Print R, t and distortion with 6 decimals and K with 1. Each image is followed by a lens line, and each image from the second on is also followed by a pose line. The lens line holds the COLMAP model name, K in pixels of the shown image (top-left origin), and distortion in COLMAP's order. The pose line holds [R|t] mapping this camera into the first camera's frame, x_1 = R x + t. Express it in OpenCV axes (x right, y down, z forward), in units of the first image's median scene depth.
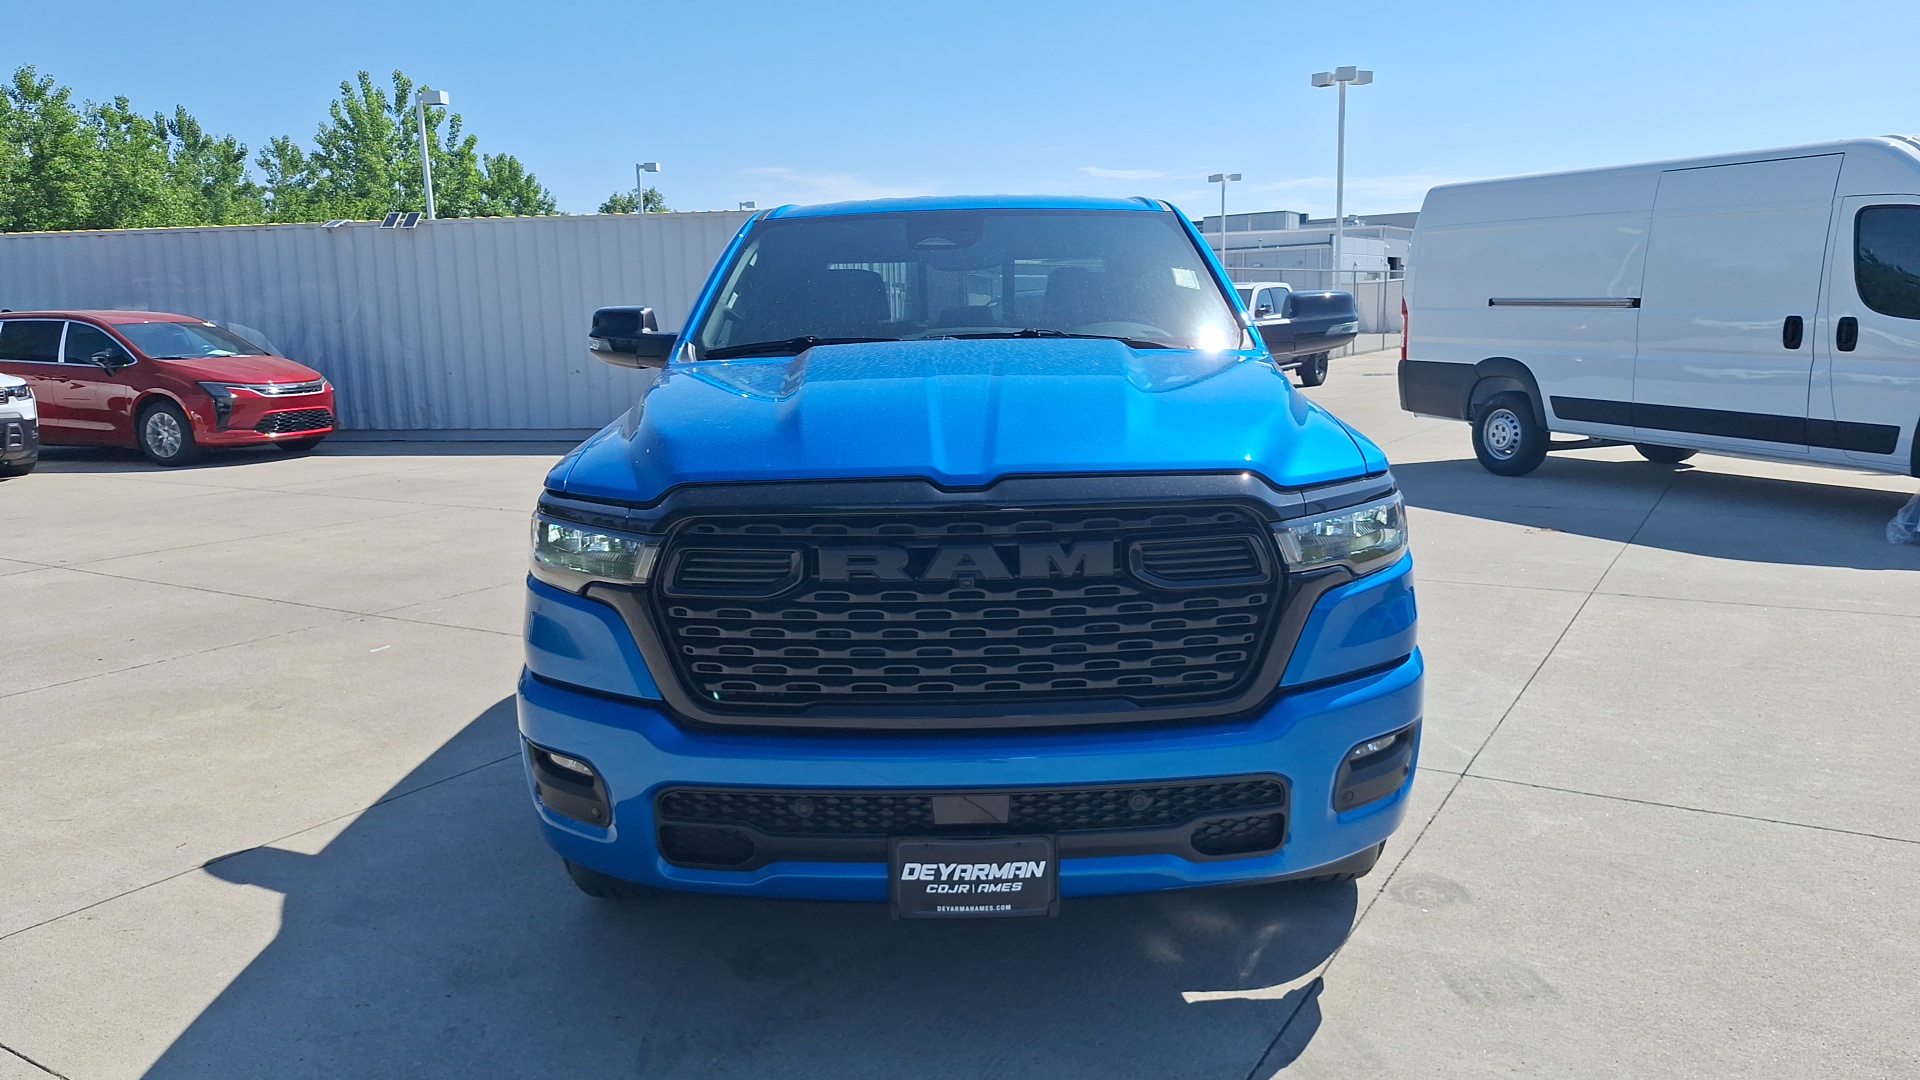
lens RADIAL K [[1350.6, 0, 977.5], [0, 1350.6, 554.8], [0, 0, 1]] dist [0.044989, -0.057211]
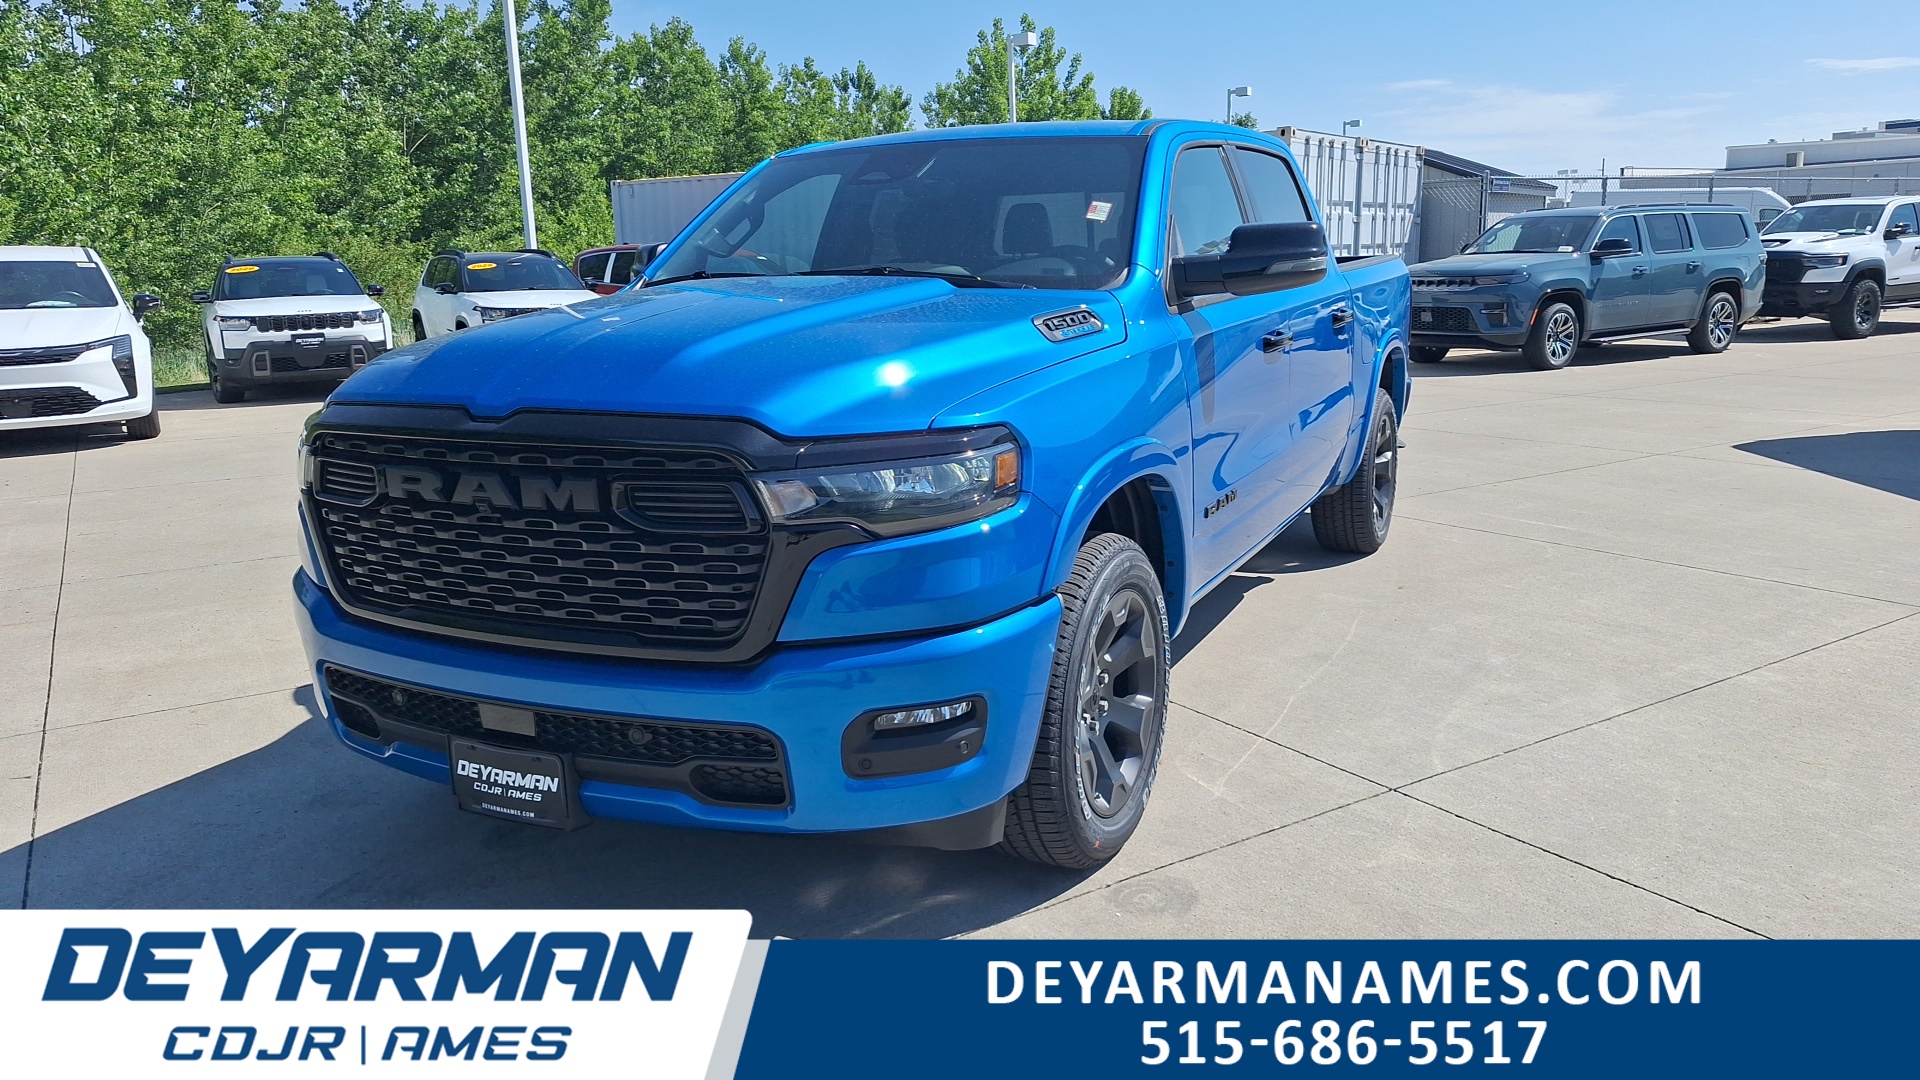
lens RADIAL K [[1350.6, 0, 975.5], [0, 1350.6, 528.3], [0, 0, 1]] dist [0.044989, -0.057211]
pose [[0.899775, 0.084015, -0.428189, 0.762039], [-0.069679, 0.996362, 0.049075, -0.041195], [0.430755, -0.014321, 0.902355, 0.183689]]
